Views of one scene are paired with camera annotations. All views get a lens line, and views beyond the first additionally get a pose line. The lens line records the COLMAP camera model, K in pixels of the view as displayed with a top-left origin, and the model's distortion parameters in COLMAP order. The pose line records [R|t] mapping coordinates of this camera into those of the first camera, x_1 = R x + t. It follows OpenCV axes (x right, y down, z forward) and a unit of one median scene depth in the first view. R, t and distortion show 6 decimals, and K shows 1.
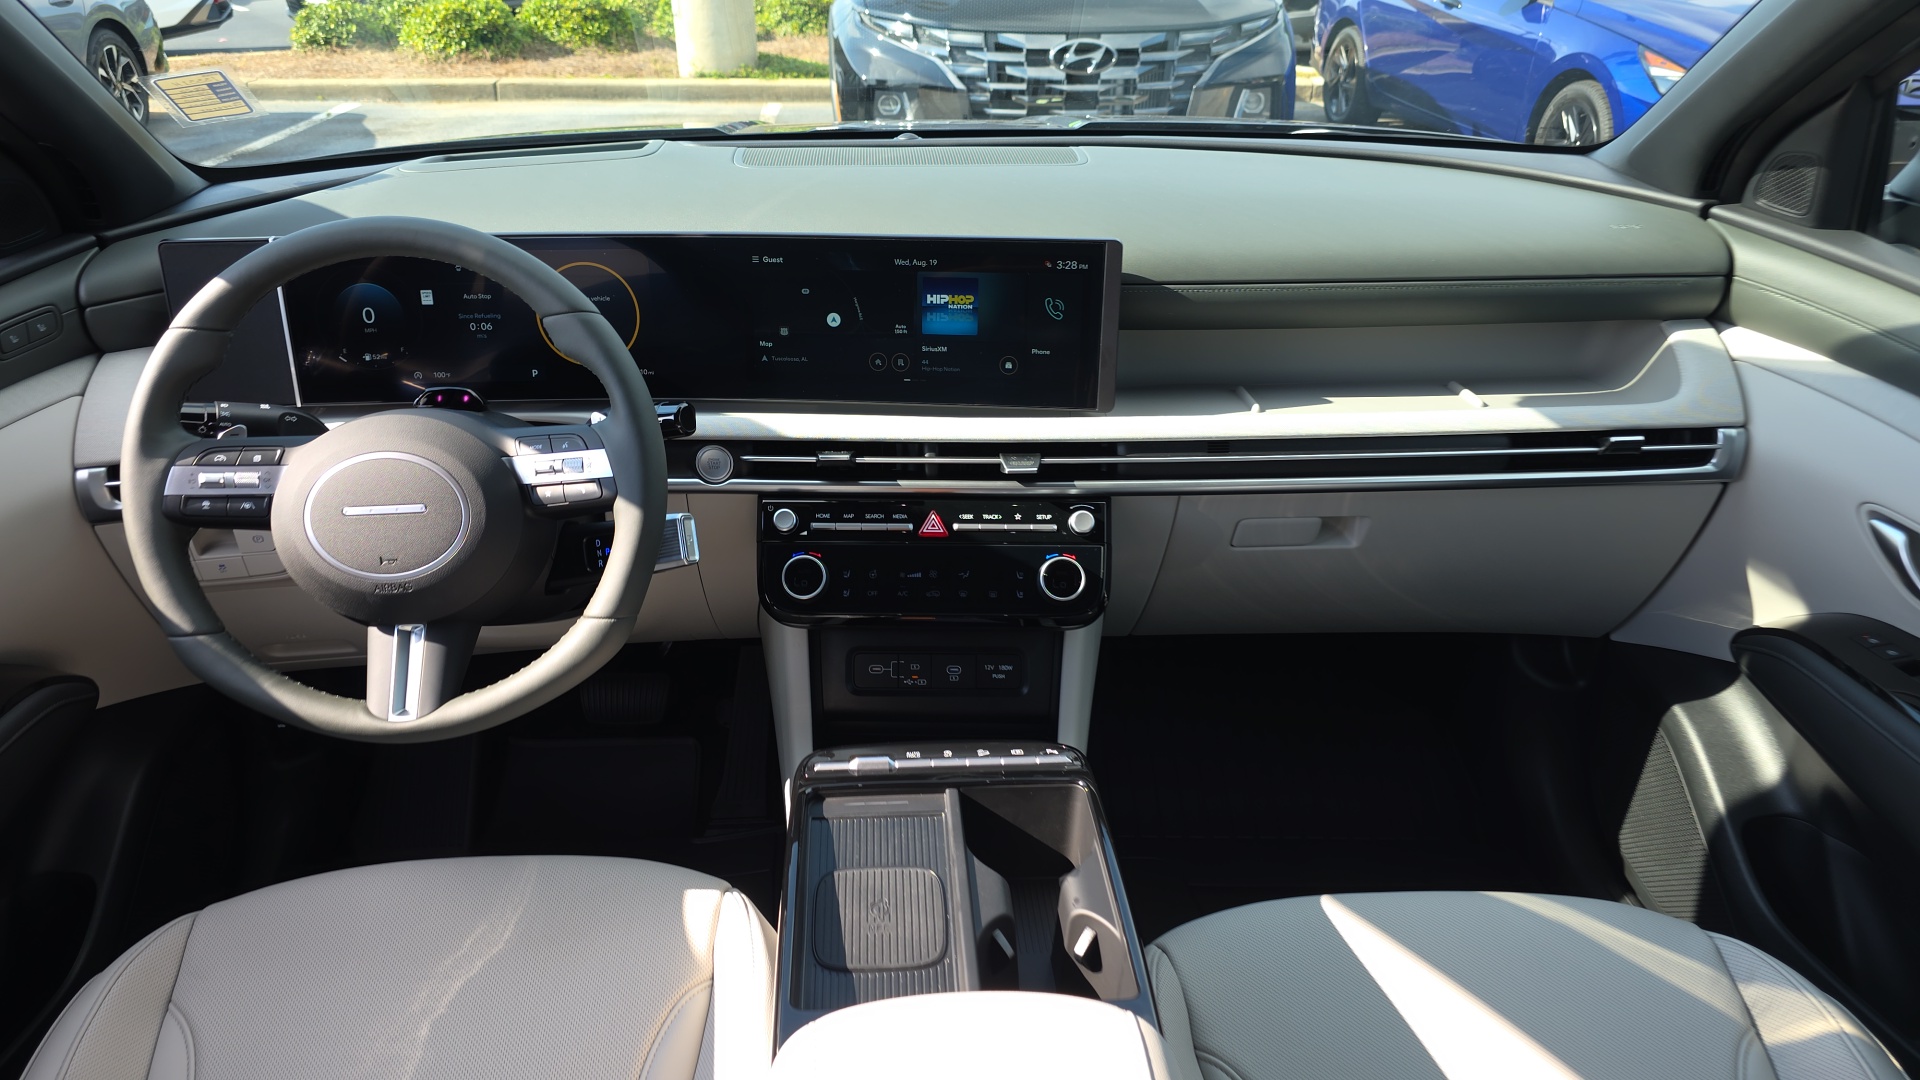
lens RADIAL K [[1320.5, 0, 918.3], [0, 1320.5, 557.9], [0, 0, 1]] dist [0.121020, -0.146439]
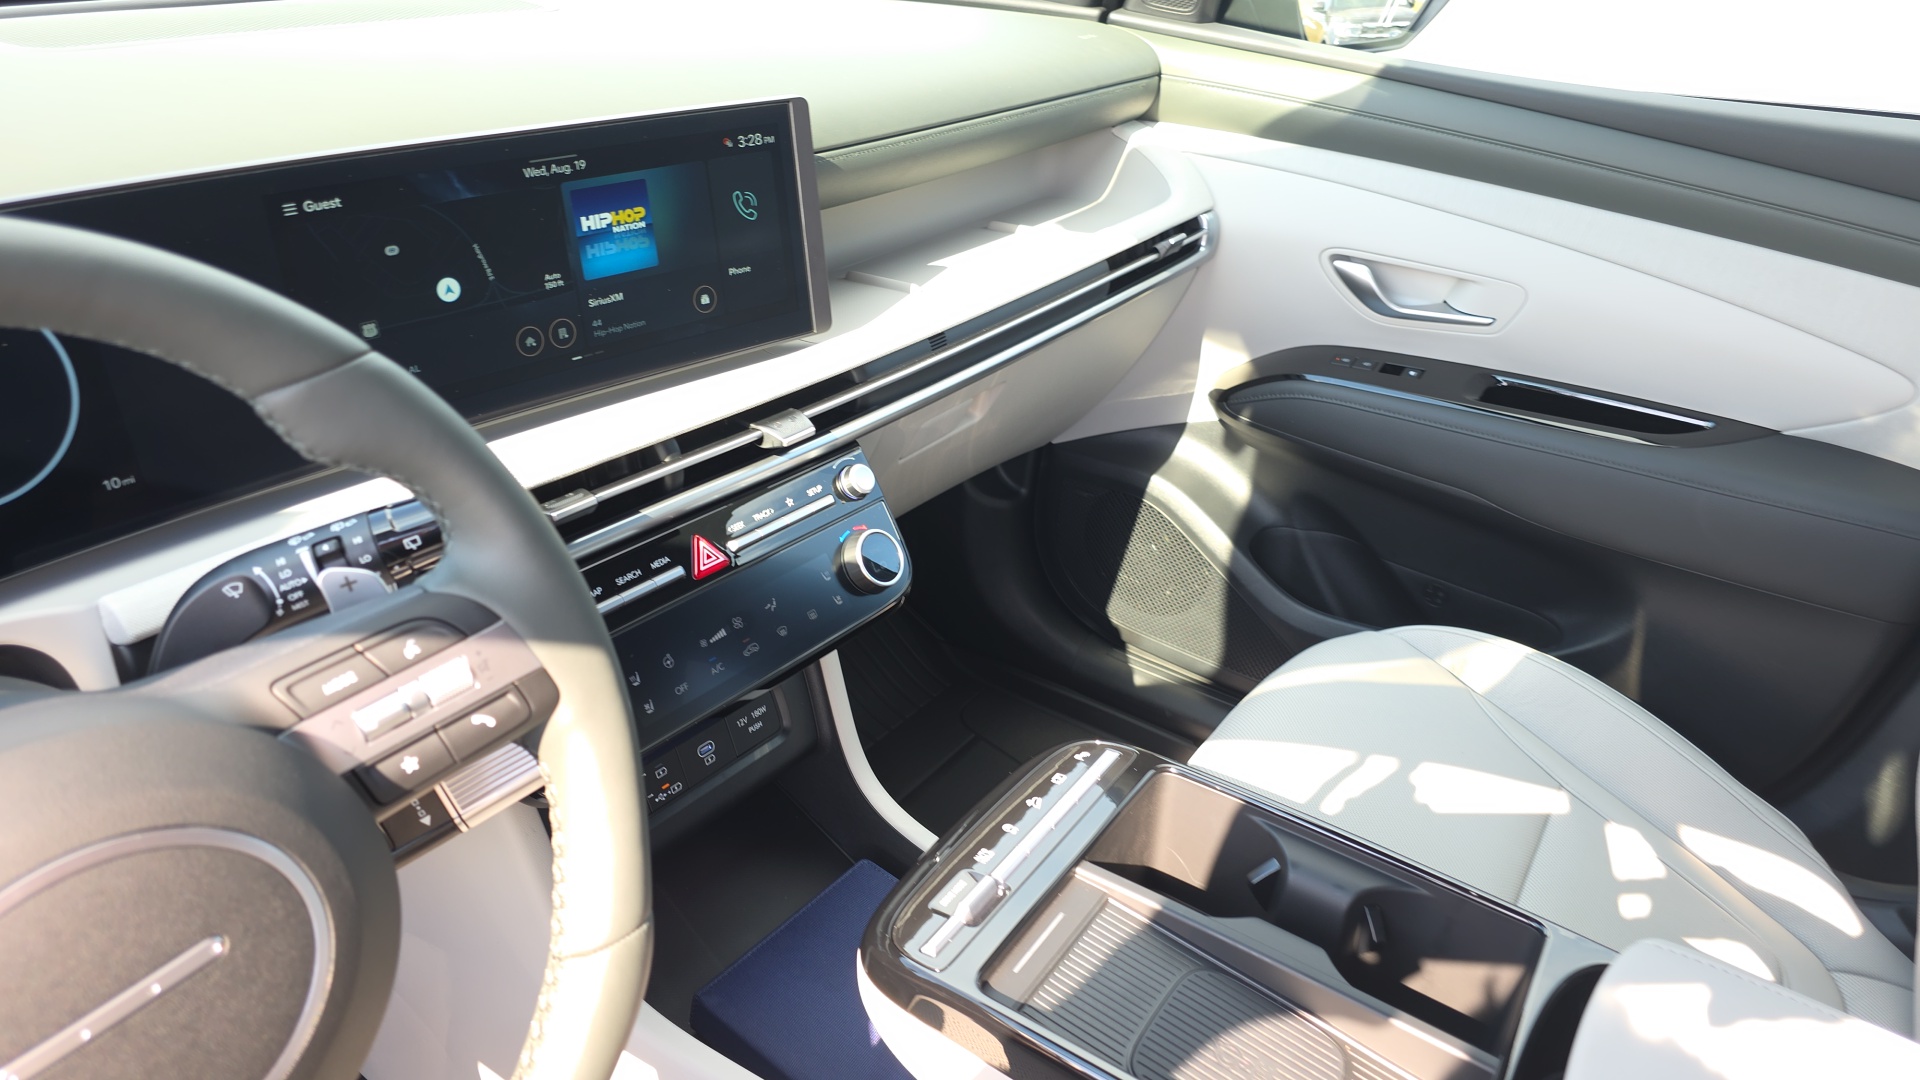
lens RADIAL K [[1323.6, 0, 956.5], [0, 1323.6, 532.4], [0, 0, 1]] dist [0.064717, -0.070025]
pose [[0.578218, -0.347962, 0.737961, -0.406032], [0.301773, 0.931561, 0.202799, -0.133893], [-0.758022, 0.105435, 0.643650, 0.475045]]
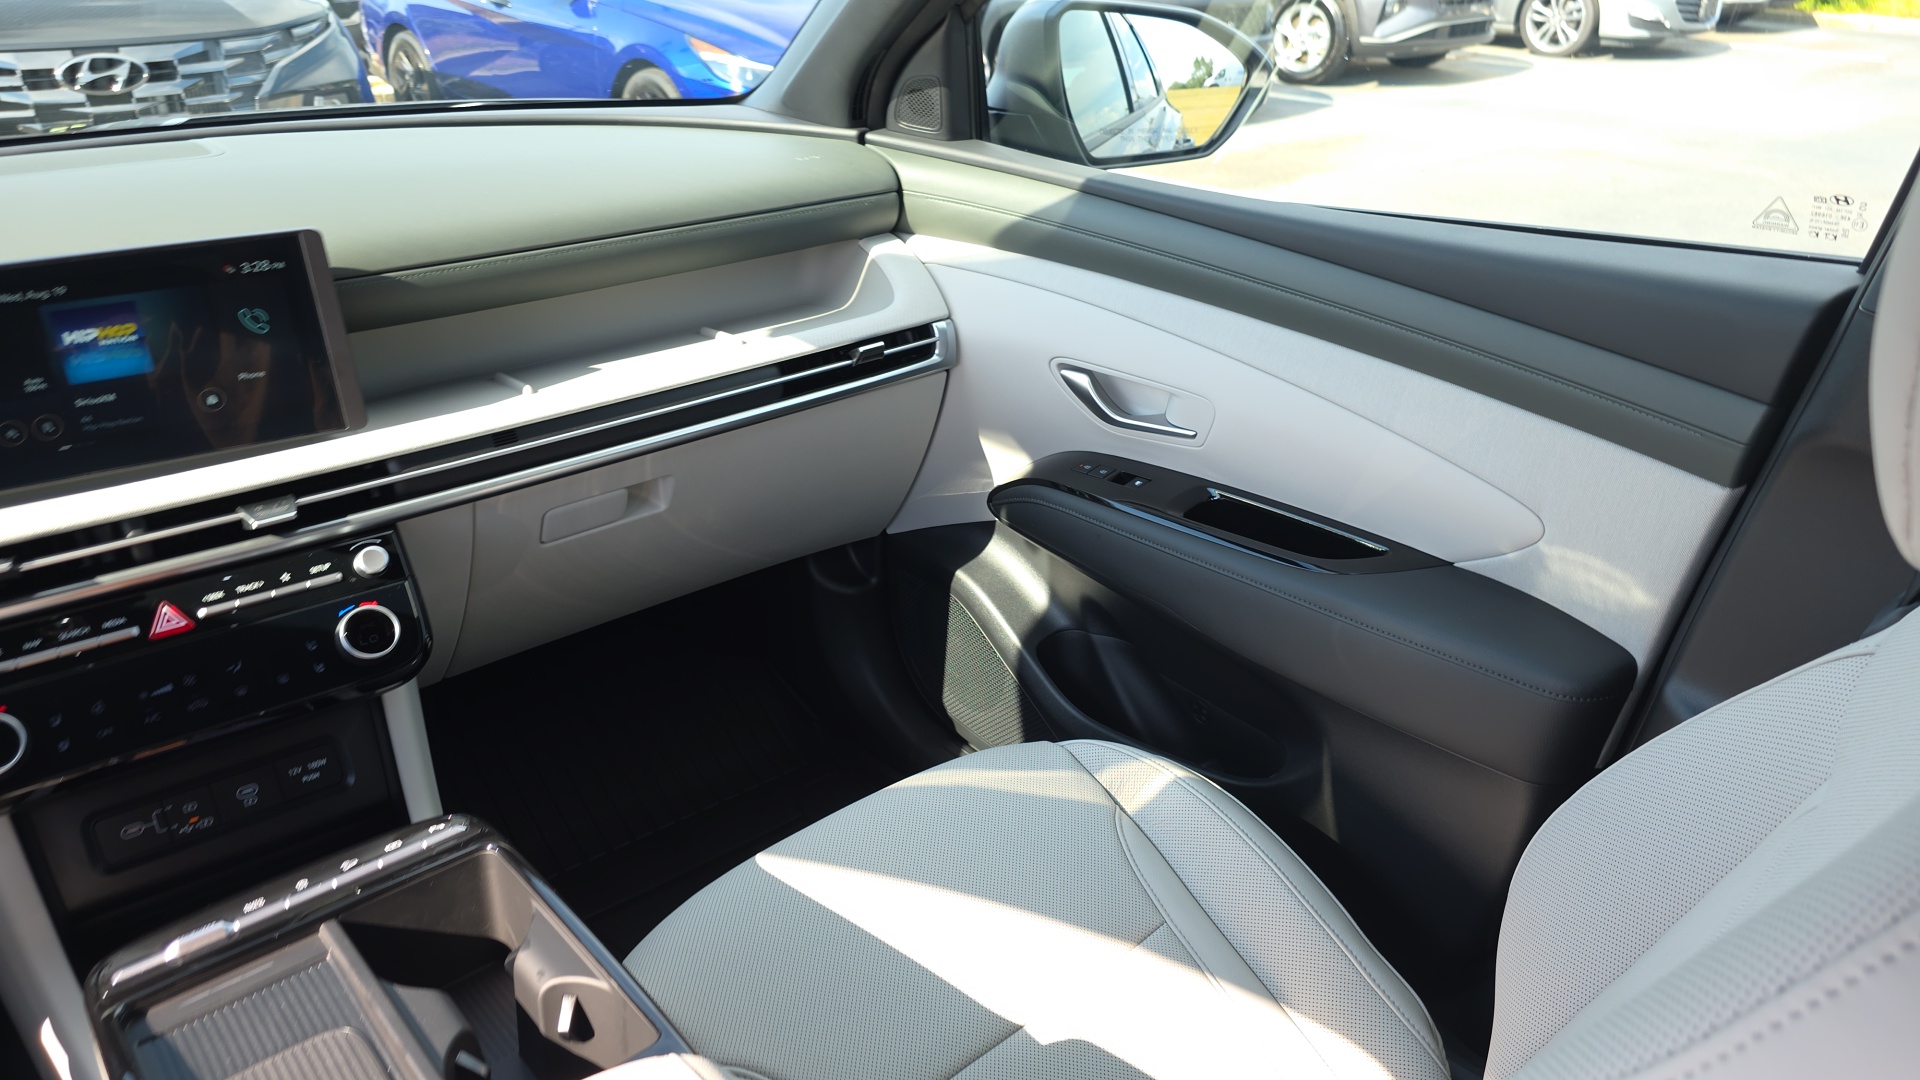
lens RADIAL K [[1330.8, 0, 984.3], [0, 1330.8, 511.8], [0, 0, 1]] dist [0.074565, -0.072017]
pose [[0.771416, -0.262859, 0.579502, -0.062852], [0.284600, 0.957052, 0.055263, 0.006579], [-0.569140, 0.122295, 0.813095, 0.080674]]
